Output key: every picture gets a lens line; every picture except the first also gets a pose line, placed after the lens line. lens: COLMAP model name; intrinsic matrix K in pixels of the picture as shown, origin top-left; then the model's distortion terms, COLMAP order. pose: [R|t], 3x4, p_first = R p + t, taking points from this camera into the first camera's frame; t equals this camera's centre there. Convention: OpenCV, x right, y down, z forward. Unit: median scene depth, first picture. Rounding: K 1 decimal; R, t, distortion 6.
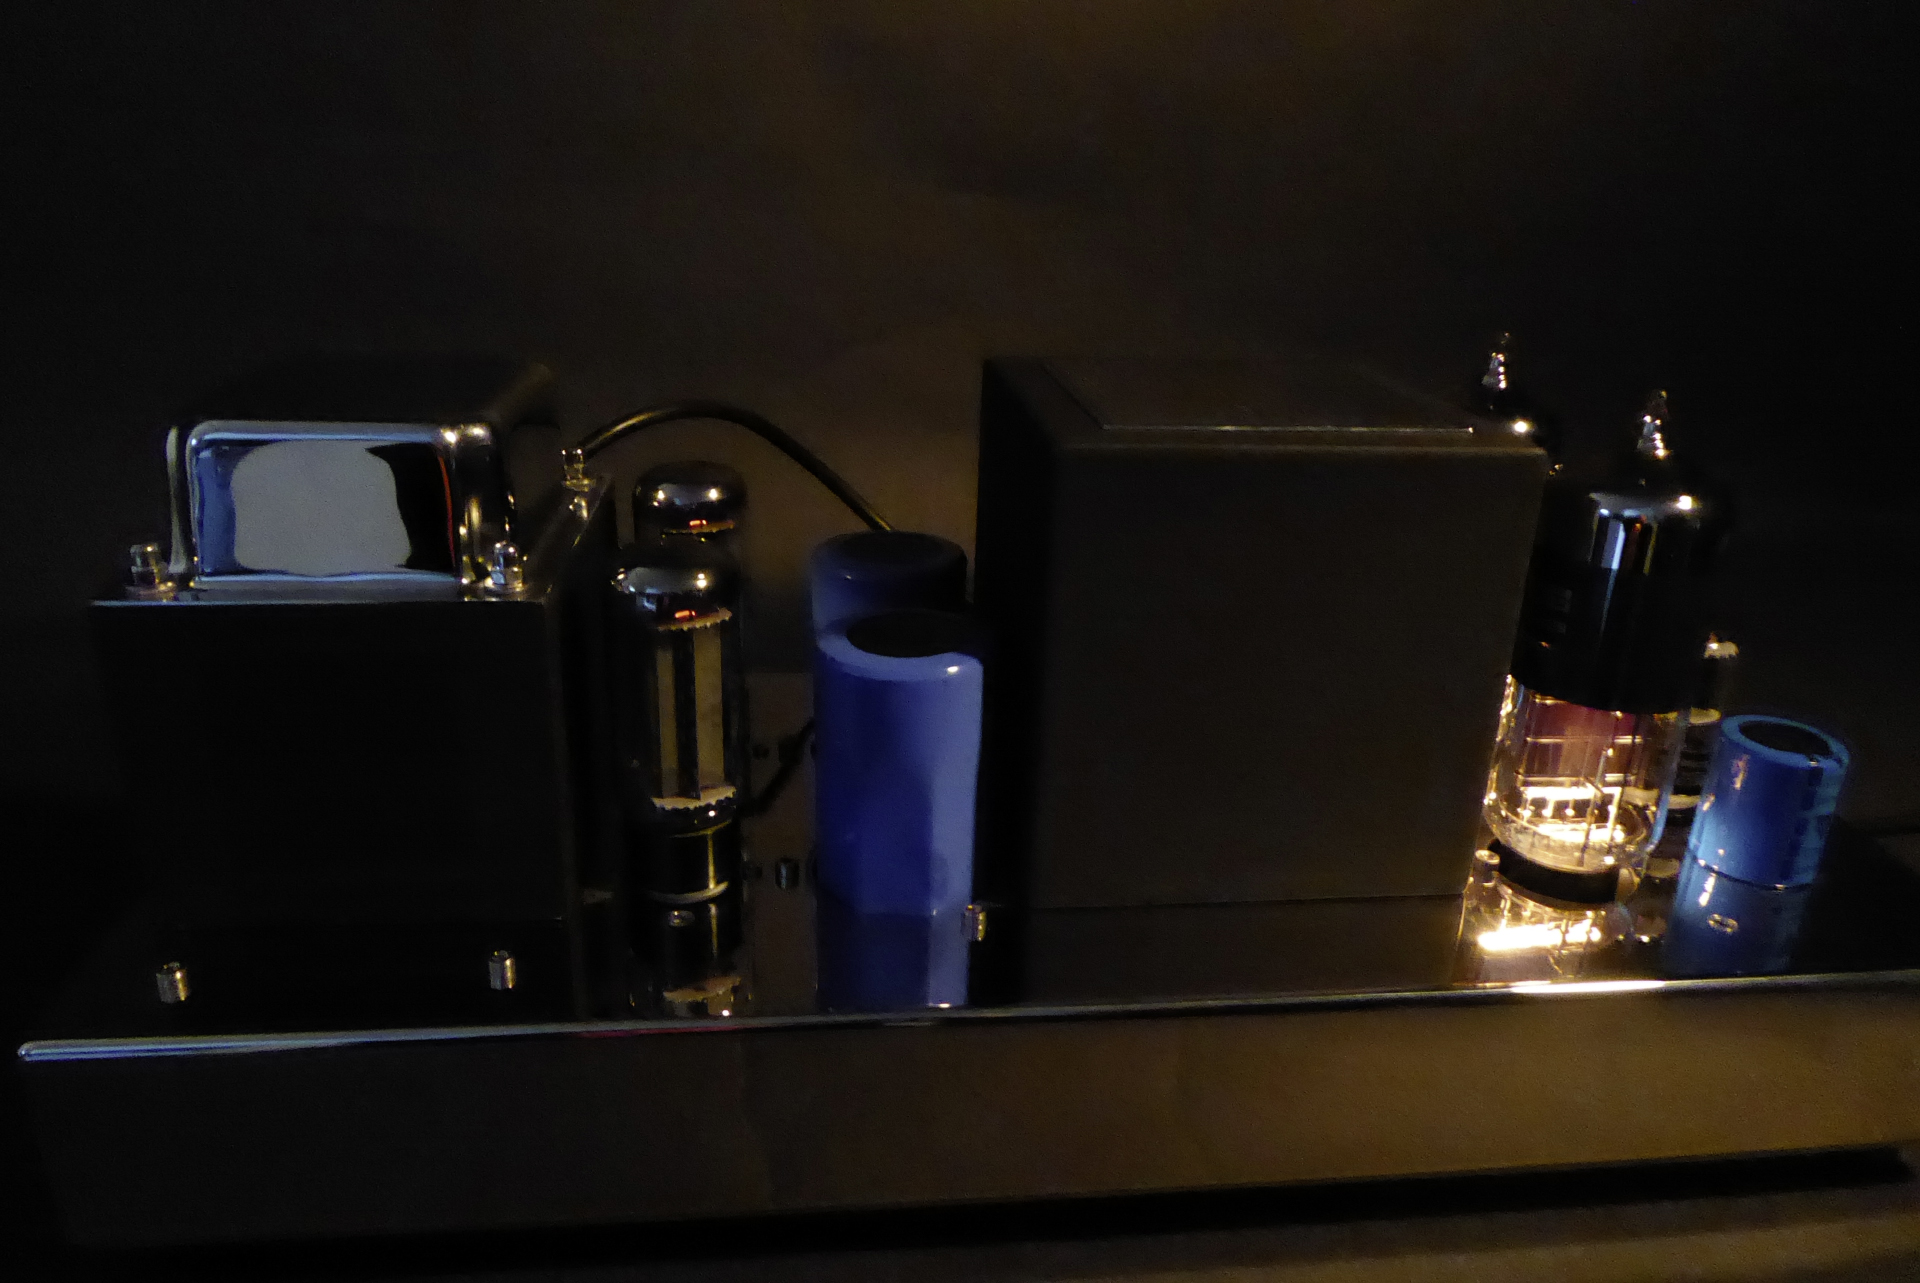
lens RADIAL K [[1377.2, 0, 960.0], [0, 1377.2, 641.5], [0, 0, 1]] dist [-0.040965, 0.007393]
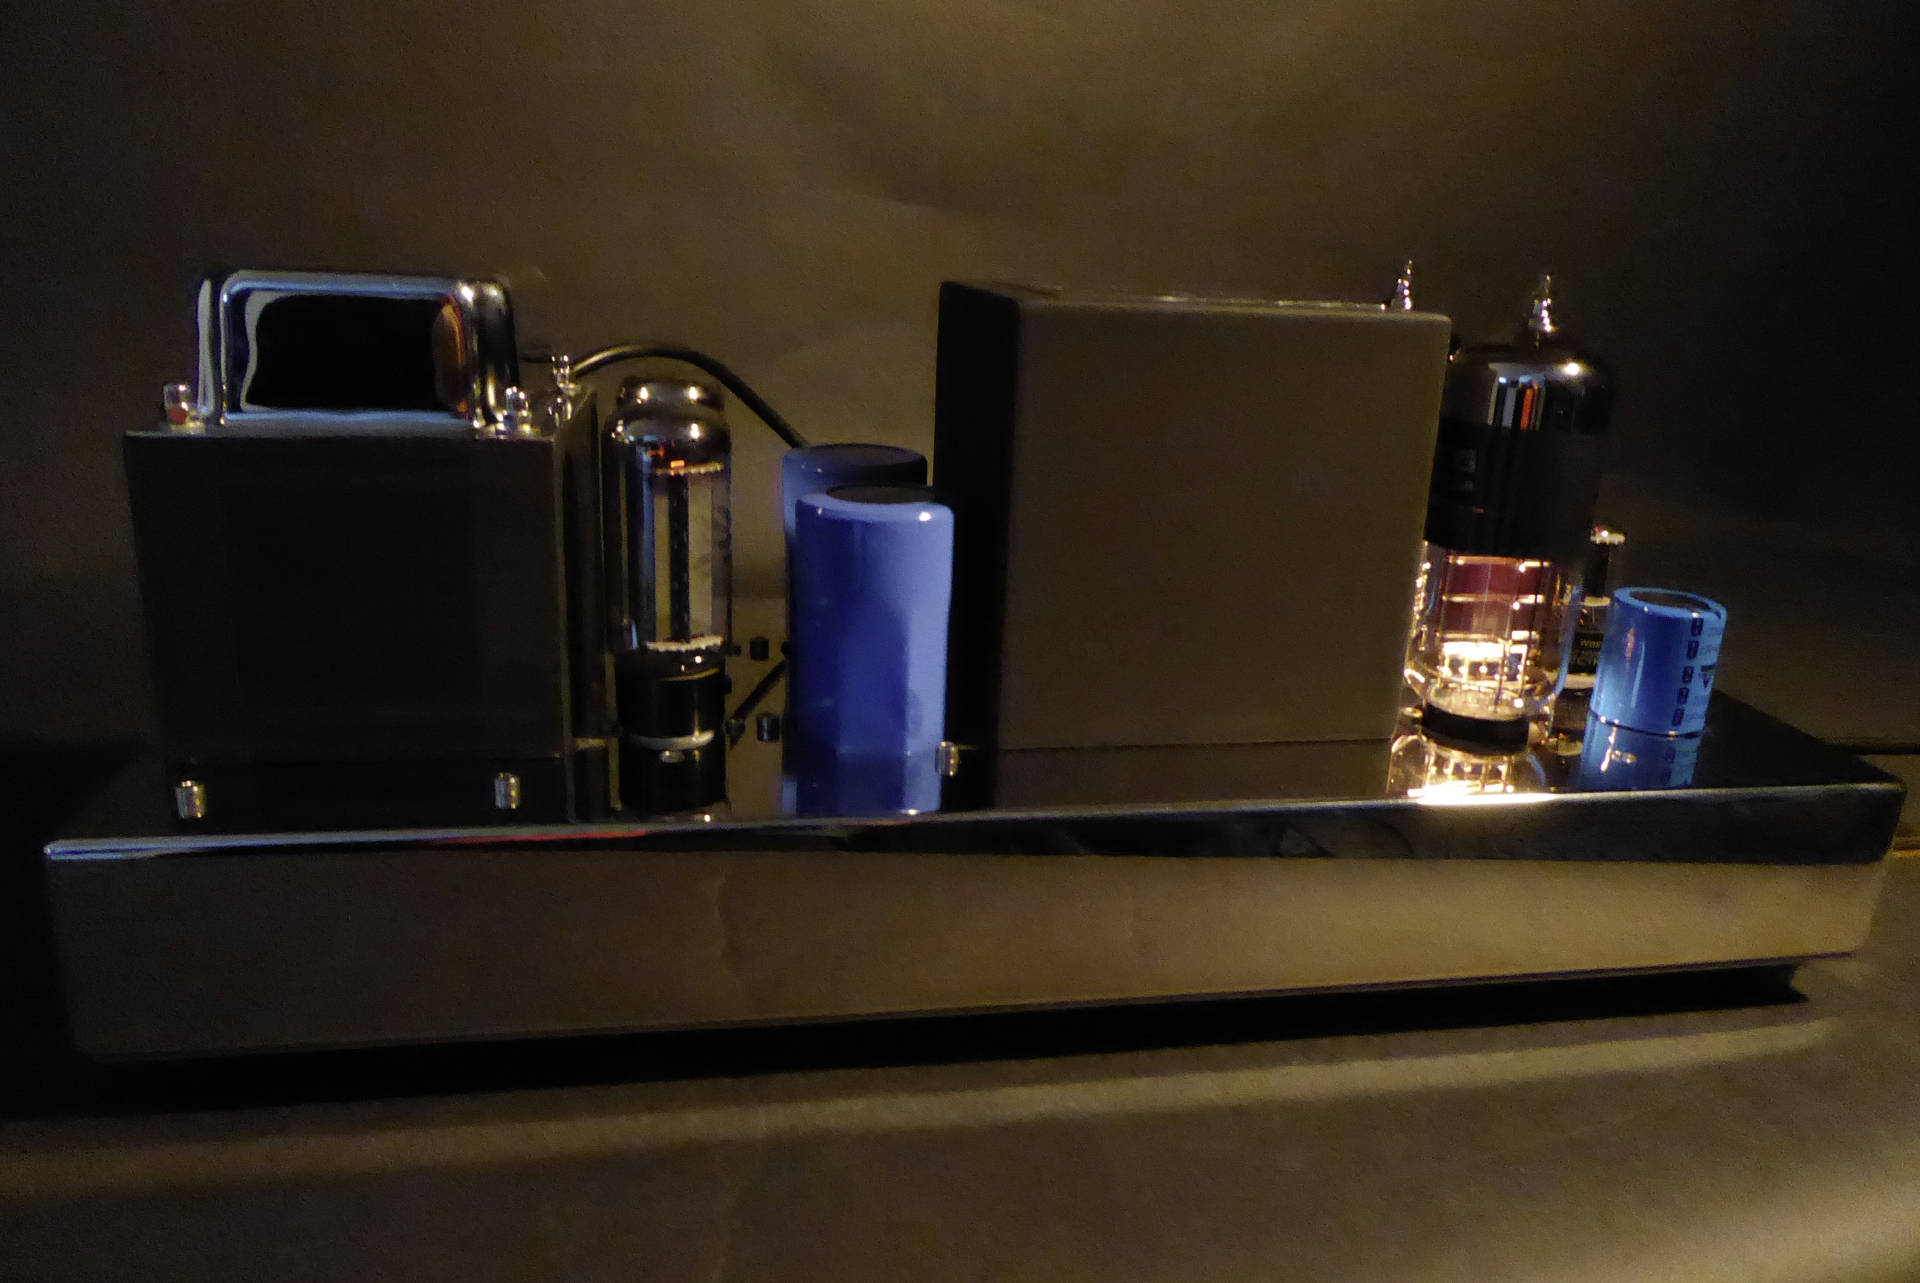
lens RADIAL K [[1377.2, 0, 960.0], [0, 1377.2, 641.5], [0, 0, 1]] dist [-0.040965, 0.007393]
pose [[0.998112, -0.009440, 0.060685, -0.042266], [0.013499, 0.997673, -0.066825, 0.178381], [-0.059913, 0.067518, 0.995917, -0.077231]]
